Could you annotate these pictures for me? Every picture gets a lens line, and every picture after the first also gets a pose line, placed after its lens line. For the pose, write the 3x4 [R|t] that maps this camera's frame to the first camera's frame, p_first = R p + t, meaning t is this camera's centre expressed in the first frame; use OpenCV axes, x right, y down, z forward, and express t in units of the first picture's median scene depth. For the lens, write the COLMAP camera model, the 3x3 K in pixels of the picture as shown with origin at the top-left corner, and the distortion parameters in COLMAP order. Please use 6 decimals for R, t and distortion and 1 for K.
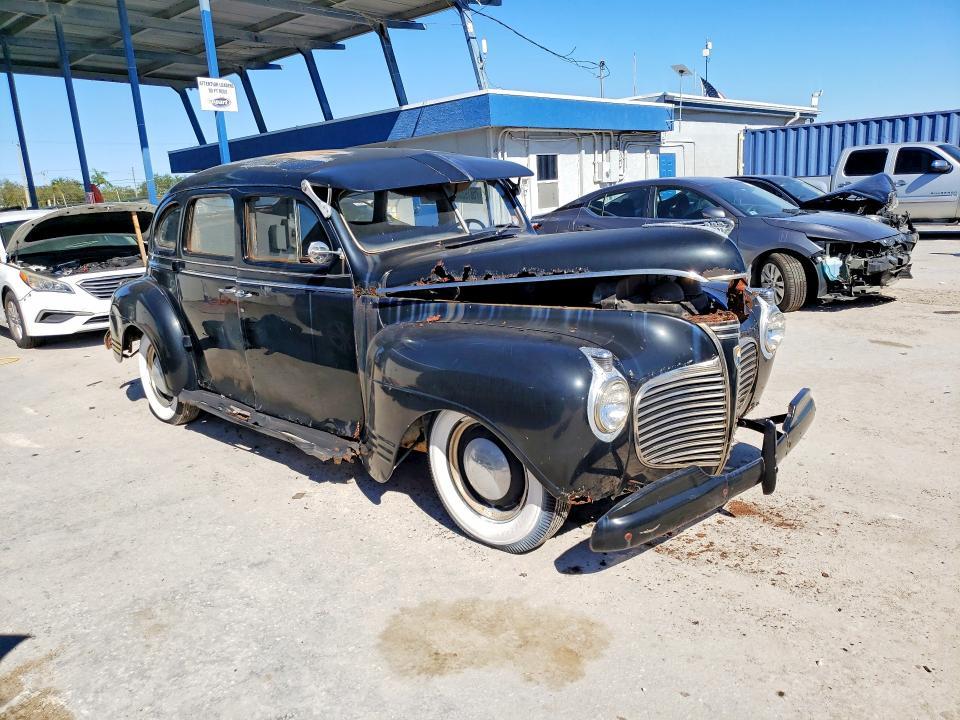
lens RADIAL K [[762.3, 0, 484.1], [0, 762.3, 362.8], [0, 0, 1]] dist [0.013055, 0.013122]
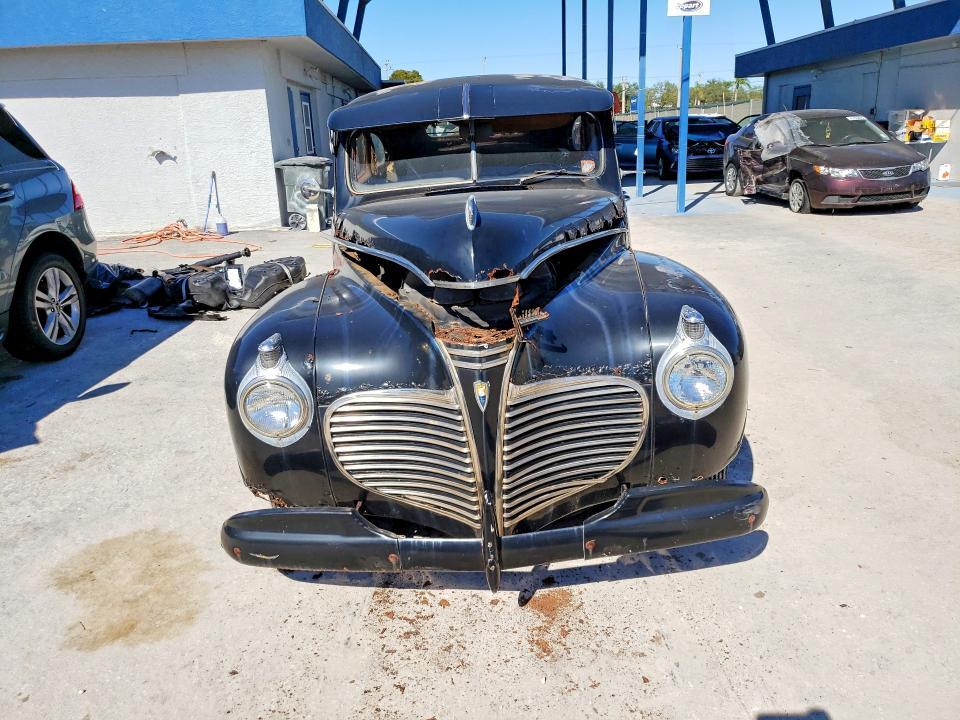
lens RADIAL K [[762.3, 0, 482.1], [0, 762.3, 356.1], [0, 0, 1]] dist [0.013055, 0.013122]
pose [[0.688189, 0.240412, -0.684543, 0.813018], [-0.159483, 0.970554, 0.180527, -0.173502], [0.707786, -0.015064, 0.706266, 0.494640]]
